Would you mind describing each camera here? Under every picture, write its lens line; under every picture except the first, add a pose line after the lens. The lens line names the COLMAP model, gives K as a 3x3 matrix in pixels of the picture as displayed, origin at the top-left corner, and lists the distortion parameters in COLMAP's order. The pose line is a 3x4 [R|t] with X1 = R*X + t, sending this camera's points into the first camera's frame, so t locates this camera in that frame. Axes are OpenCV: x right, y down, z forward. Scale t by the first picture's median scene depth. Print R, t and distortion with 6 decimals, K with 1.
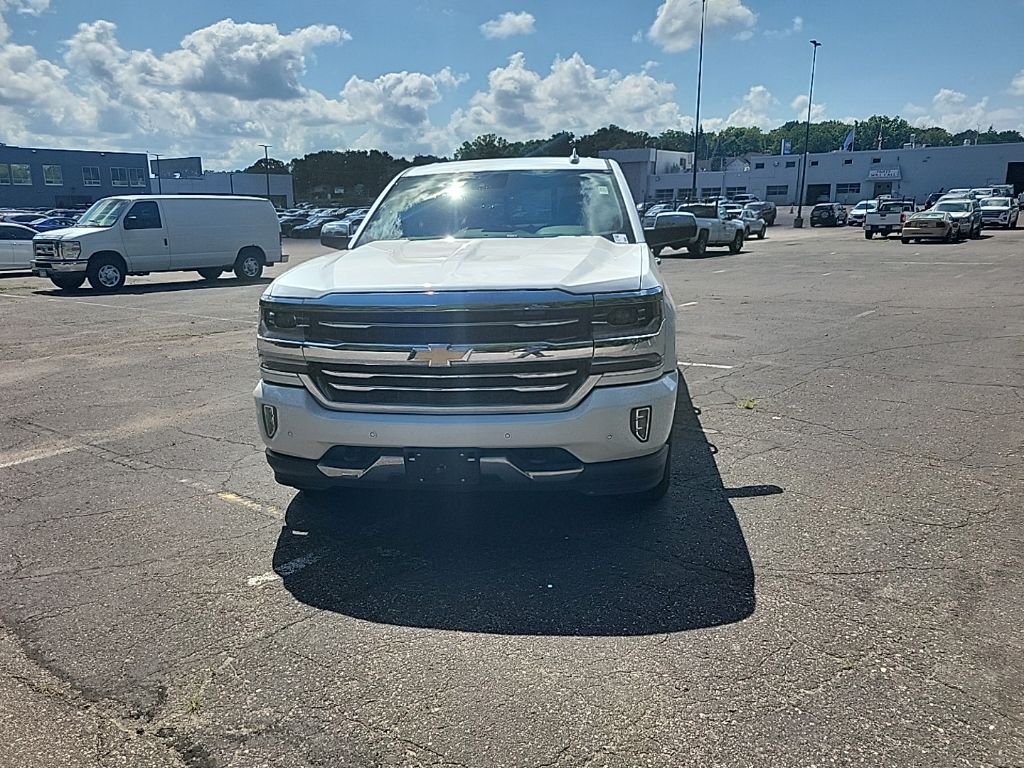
lens RADIAL K [[807.8, 0, 503.8], [0, 807.8, 384.6], [0, 0, 1]] dist [0.056018, -0.034480]
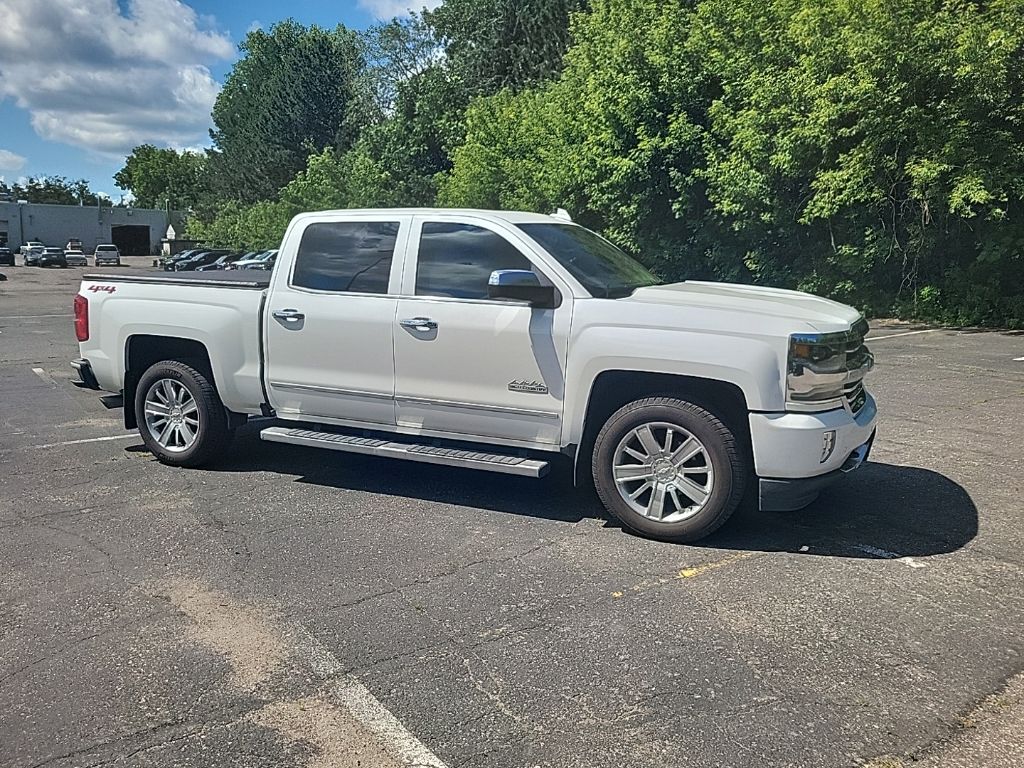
lens RADIAL K [[783.5, 0, 507.5], [0, 783.5, 378.8], [0, 0, 1]] dist [0.048465, -0.027399]
pose [[0.301571, -0.127039, 0.944942, -1.087545], [0.190966, 0.979049, 0.070679, -0.155888], [-0.934124, 0.159137, 0.319513, 0.800802]]
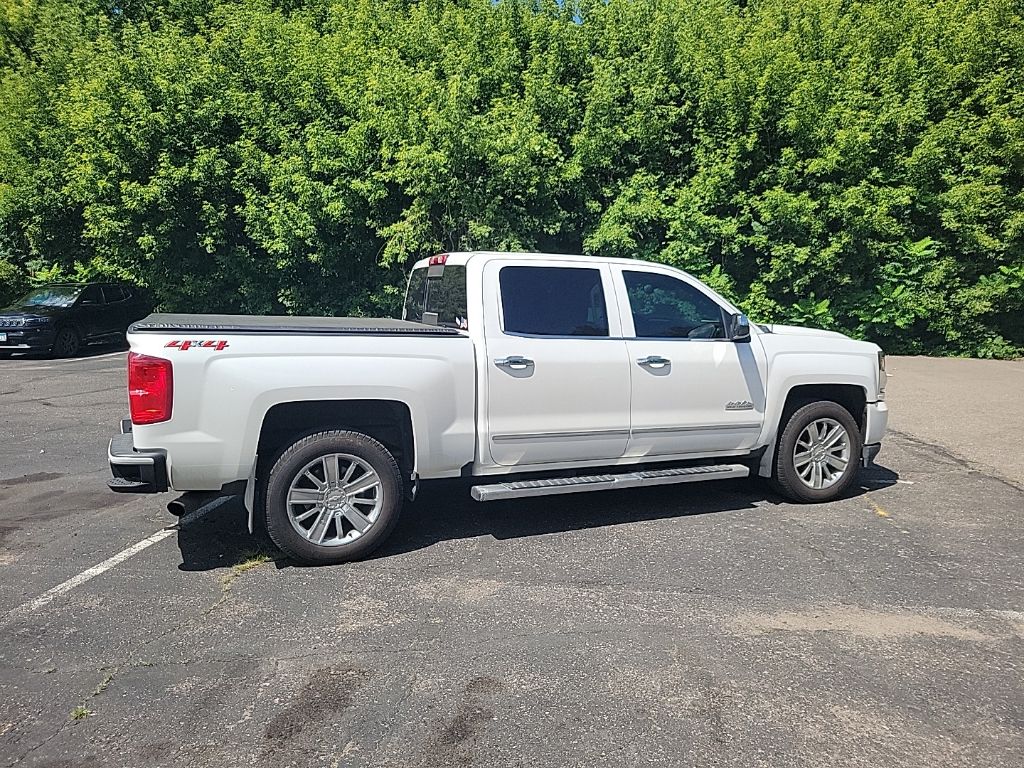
lens RADIAL K [[774.3, 0, 526.1], [0, 774.3, 364.0], [0, 0, 1]] dist [0.043922, -0.013000]
pose [[-0.522014, -0.061592, 0.850710, -1.017564], [0.175628, 0.968255, 0.177871, -0.396237], [-0.834660, 0.242259, -0.494625, 1.894493]]
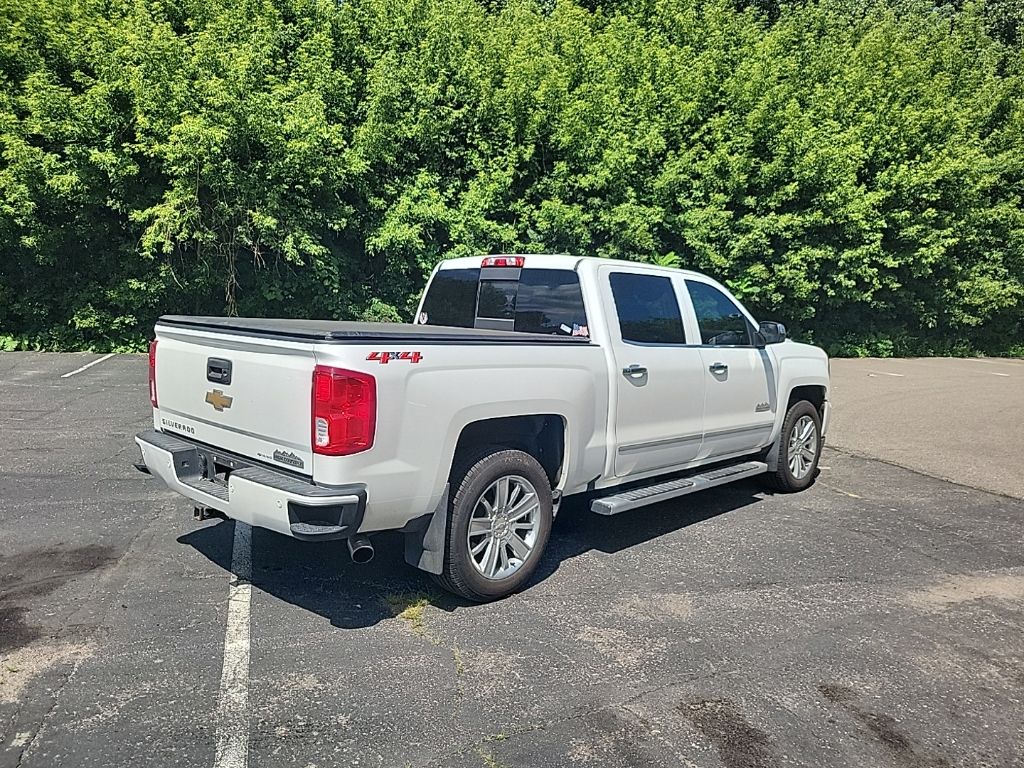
lens RADIAL K [[783.5, 0, 519.5], [0, 783.5, 376.0], [0, 0, 1]] dist [0.048465, -0.027399]
pose [[-0.820478, -0.059861, 0.568536, -0.602338], [0.102371, 0.963043, 0.249134, -0.479647], [-0.562438, 0.262610, -0.784028, 2.276552]]
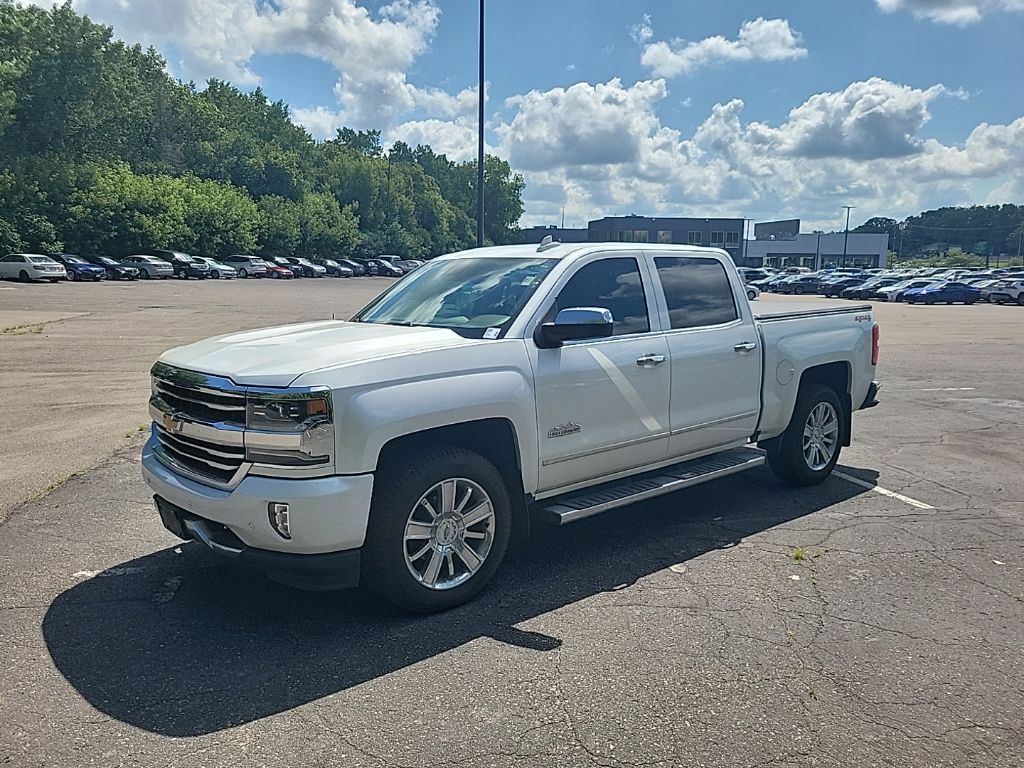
lens RADIAL K [[783.5, 0, 509.9], [0, 783.5, 379.5], [0, 0, 1]] dist [0.048465, -0.027399]
pose [[0.760932, 0.109532, -0.639520, 0.707303], [-0.154177, 0.987941, -0.014240, -0.109397], [0.630248, 0.109435, 0.768643, 0.293368]]
